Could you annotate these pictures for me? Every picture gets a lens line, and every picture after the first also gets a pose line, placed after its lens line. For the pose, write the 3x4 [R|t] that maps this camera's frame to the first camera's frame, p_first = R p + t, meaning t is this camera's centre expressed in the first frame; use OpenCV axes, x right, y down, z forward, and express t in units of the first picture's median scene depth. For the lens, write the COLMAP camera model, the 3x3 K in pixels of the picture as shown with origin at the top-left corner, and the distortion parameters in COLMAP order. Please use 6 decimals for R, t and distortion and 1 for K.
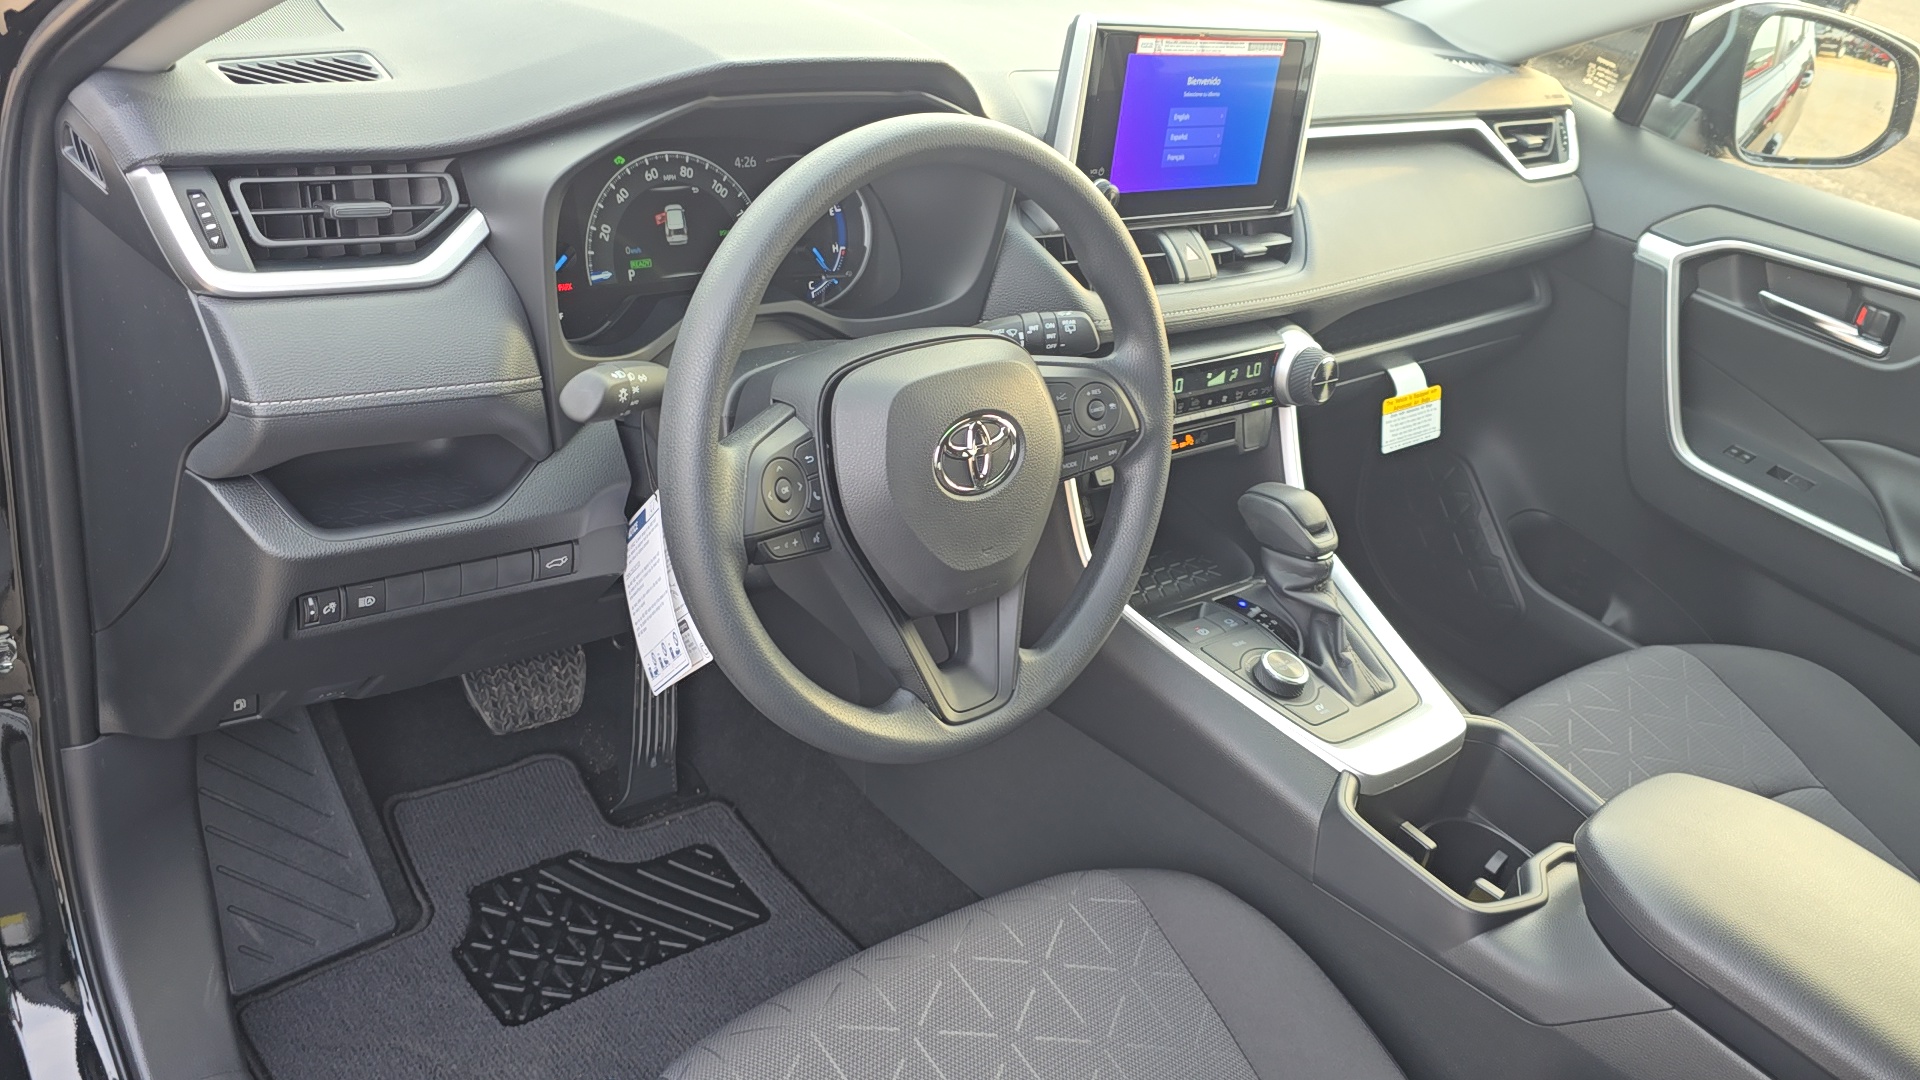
lens RADIAL K [[1609.6, 0, 988.1], [0, 1609.6, 522.8], [0, 0, 1]] dist [-0.005877, 0.007029]
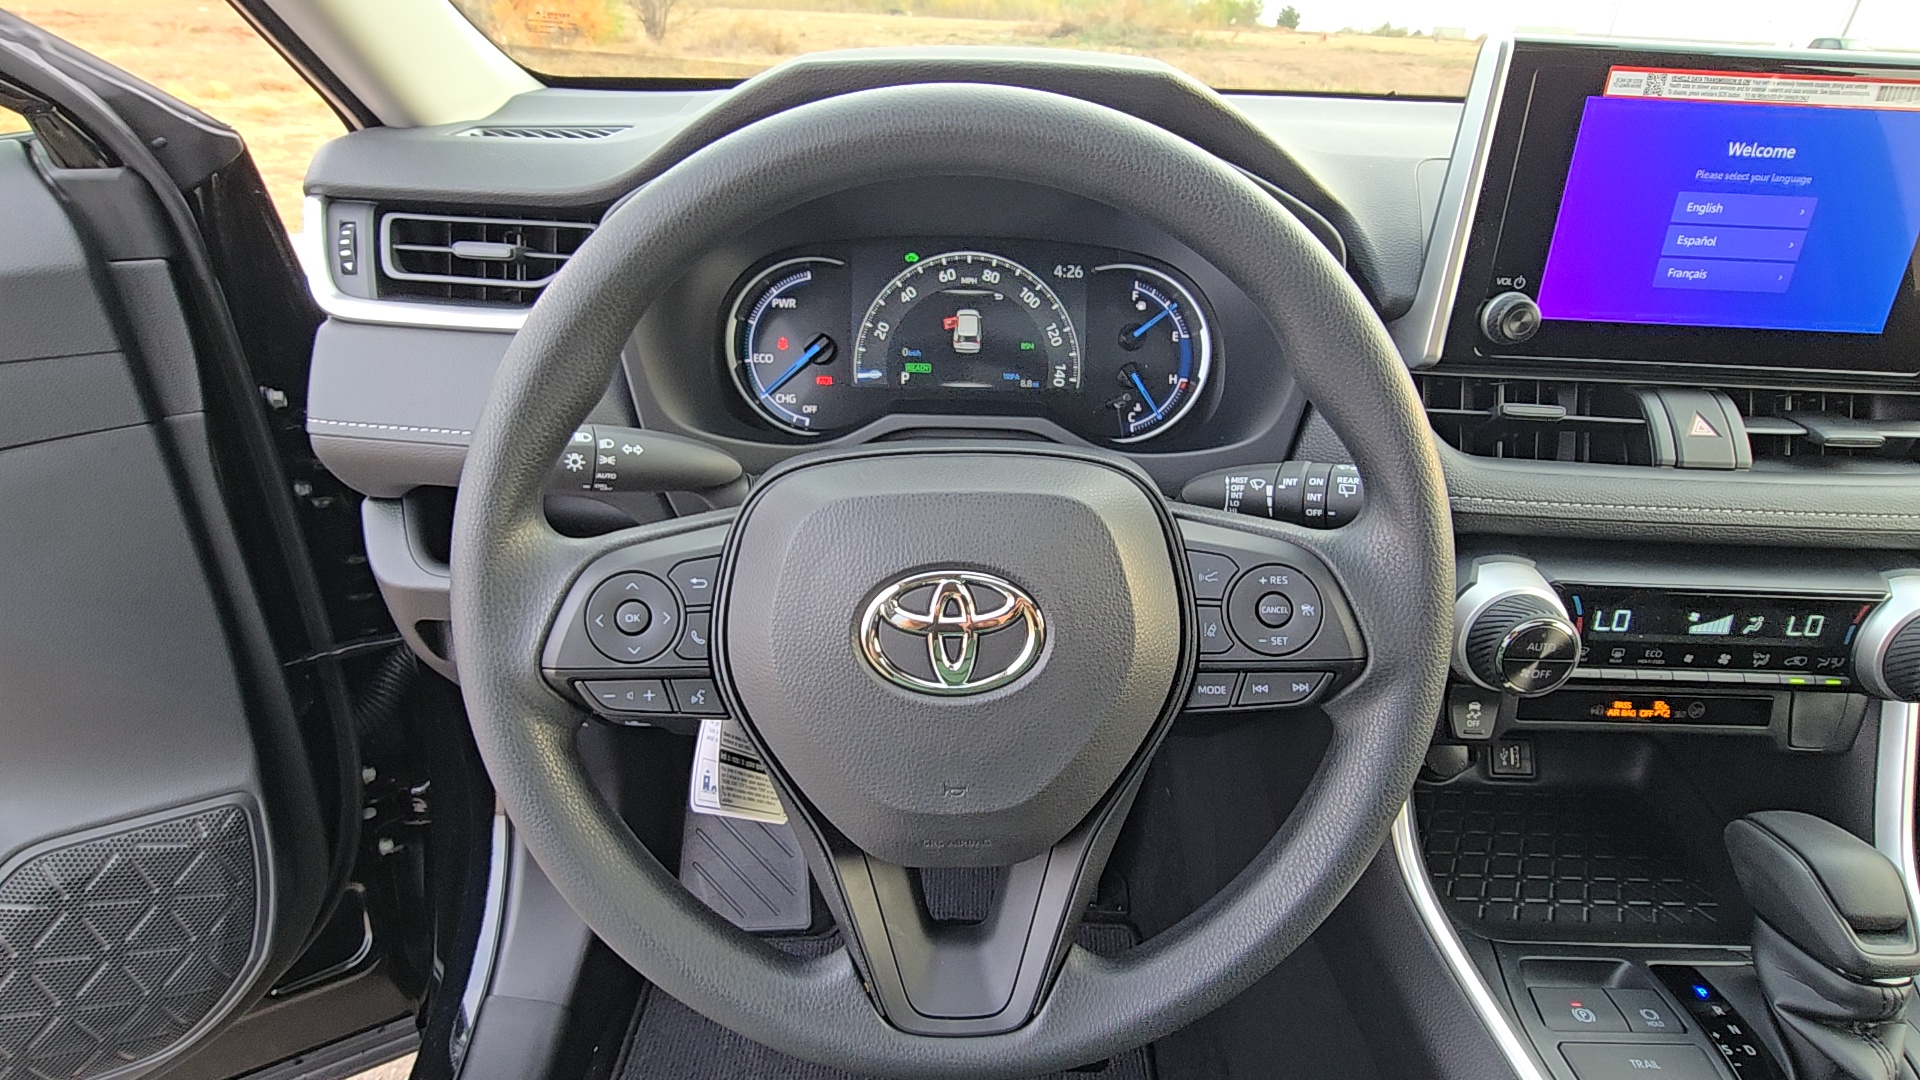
lens RADIAL K [[982.1, 0, 967.5], [0, 982.1, 540.8], [0, 0, 1]] dist [0.001735, 0.001327]
pose [[0.741177, 0.158882, -0.652237, 0.176287], [-0.218463, 0.975788, -0.010555, -0.055363], [0.634768, 0.150313, 0.757942, 0.532040]]
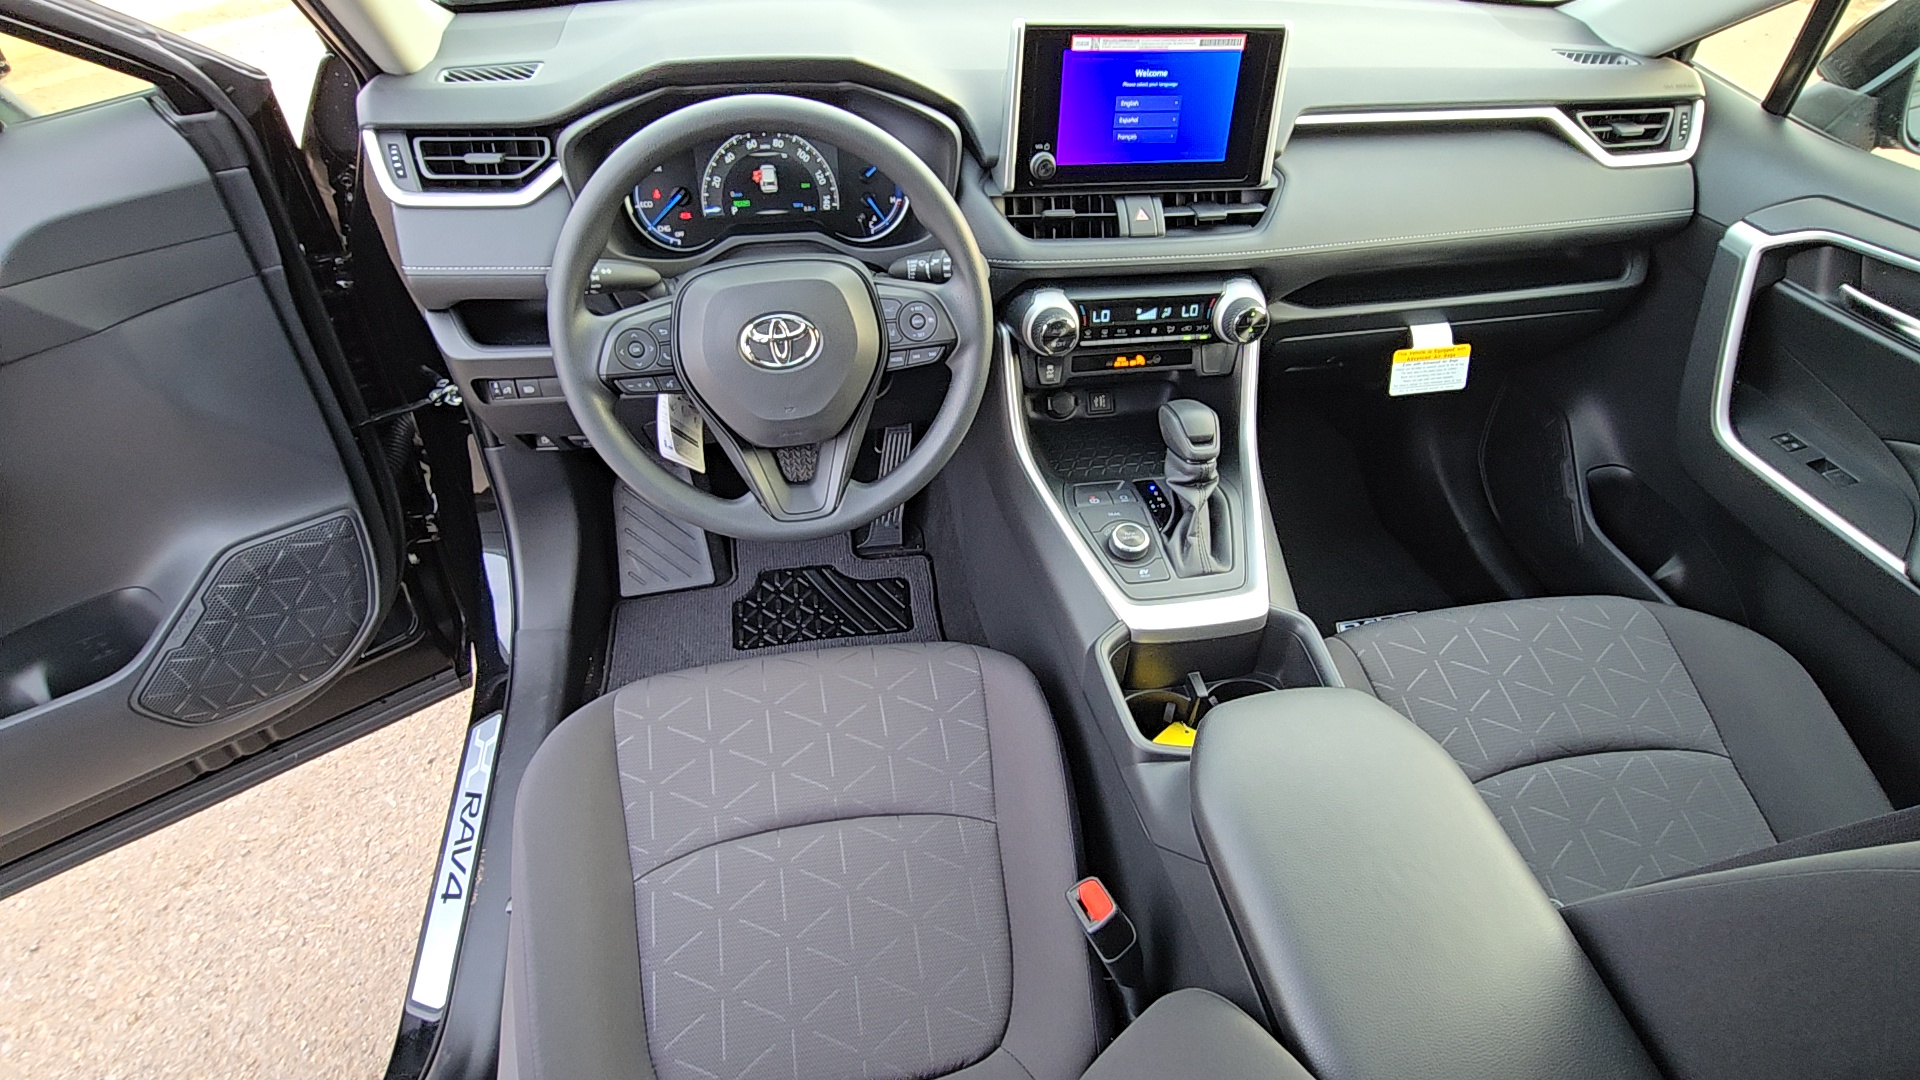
lens RADIAL K [[982.1, 0, 967.5], [0, 982.1, 540.5], [0, 0, 1]] dist [0.001735, 0.001327]
pose [[0.851850, 0.203466, -0.482652, 0.453004], [-0.128636, 0.974514, 0.183780, -0.039188], [0.507745, -0.094466, 0.856313, 0.225799]]
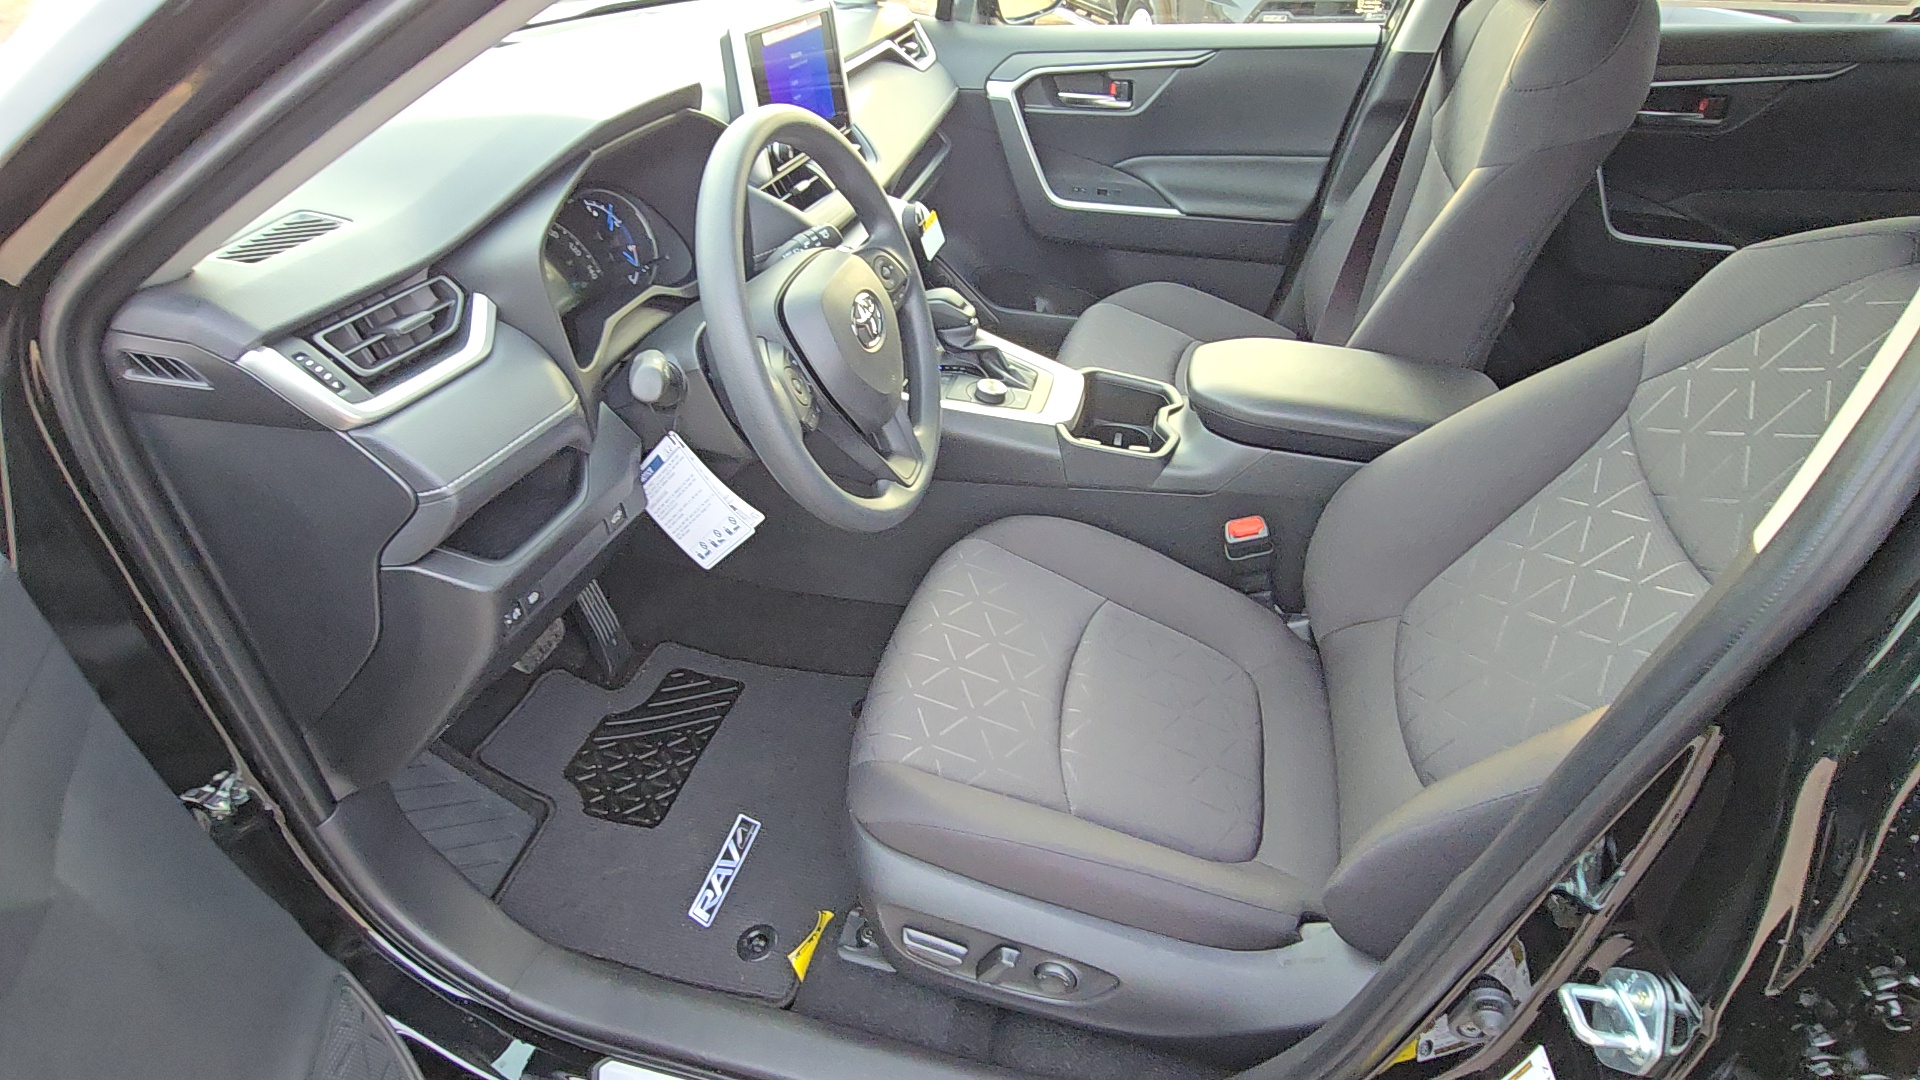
lens RADIAL K [[982.1, 0, 969.3], [0, 982.1, 532.1], [0, 0, 1]] dist [0.001735, 0.001327]
pose [[0.806304, -0.471134, 0.357641, -0.274731], [0.400210, 0.879751, 0.256653, -0.050477], [-0.435553, -0.063809, 0.897899, 0.068465]]
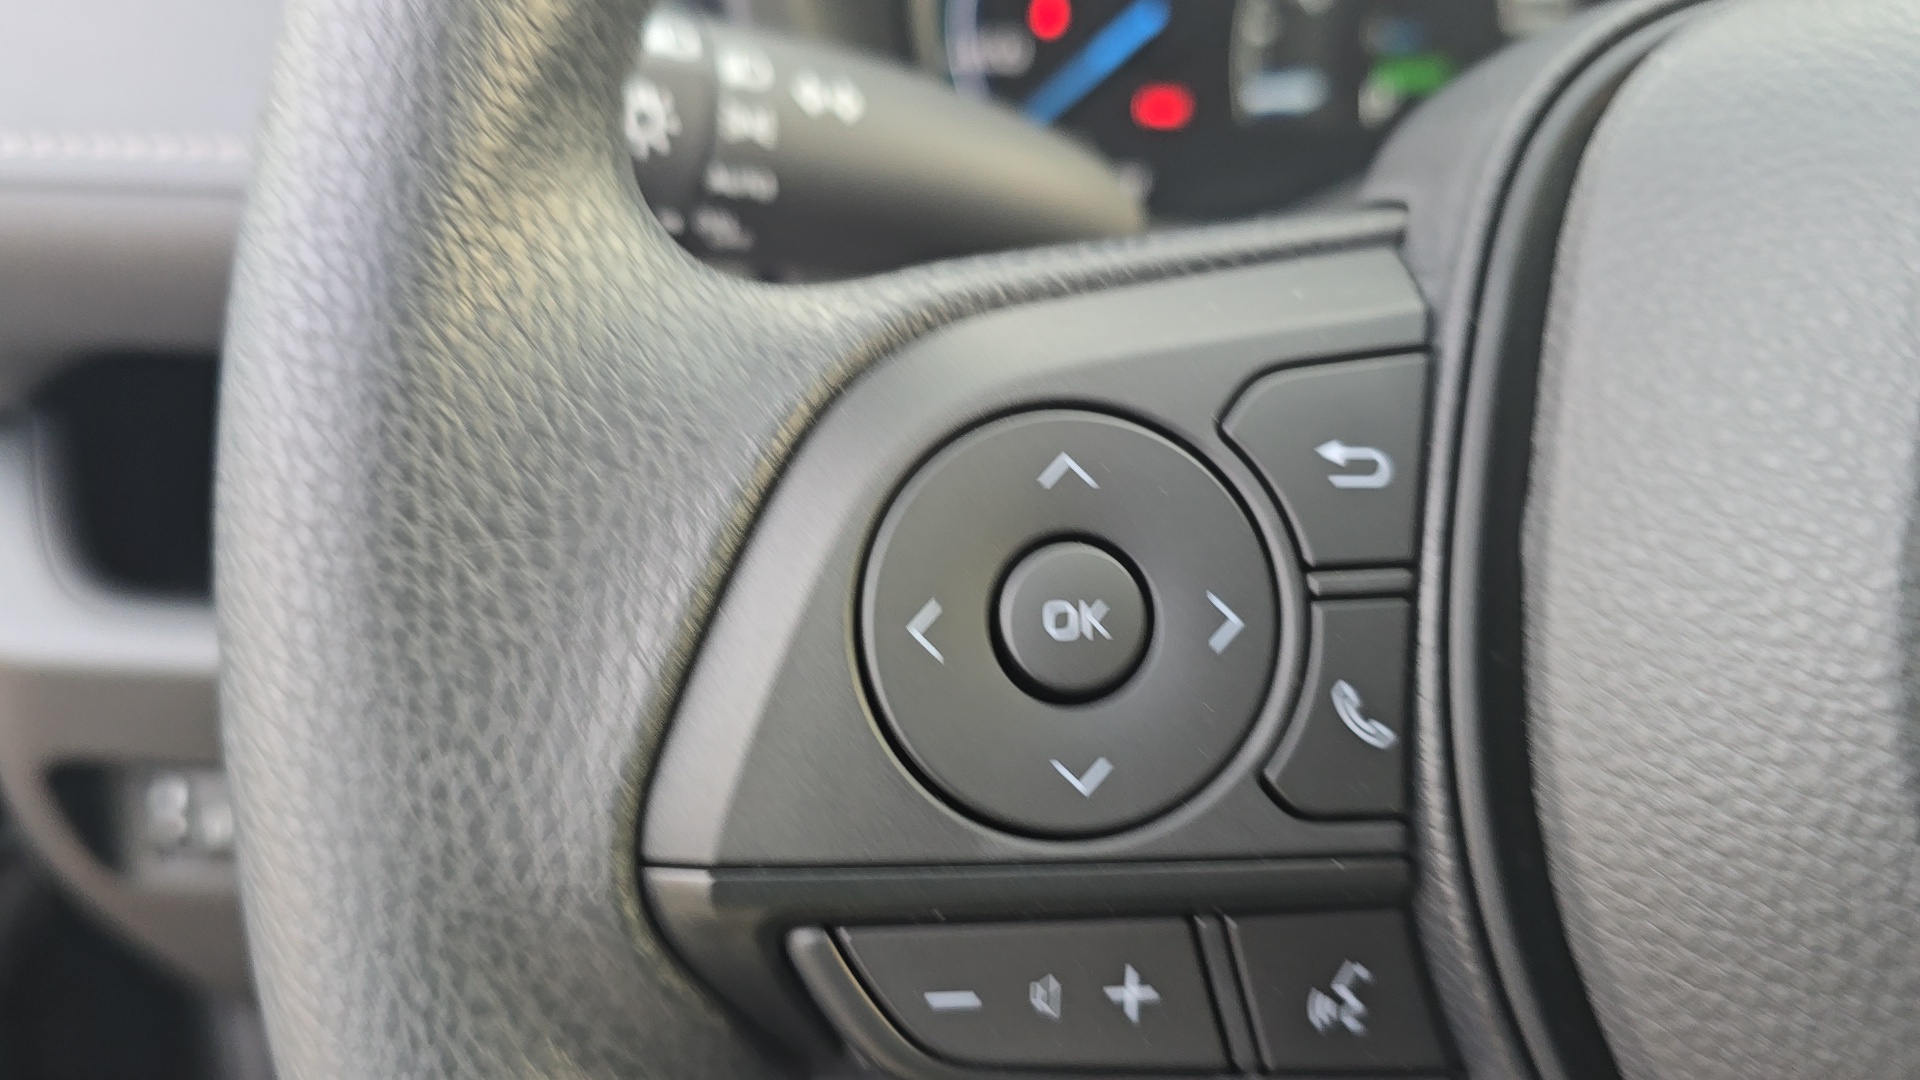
lens RADIAL K [[1734.7, 0, 1016.5], [0, 1734.7, 520.3], [0, 0, 1]] dist [-0.045253, -0.006486]
pose [[0.742791, 0.092114, -0.663157, -0.018009], [-0.210578, 0.972366, -0.100800, -0.008181], [0.635546, 0.214520, 0.741662, 0.610917]]
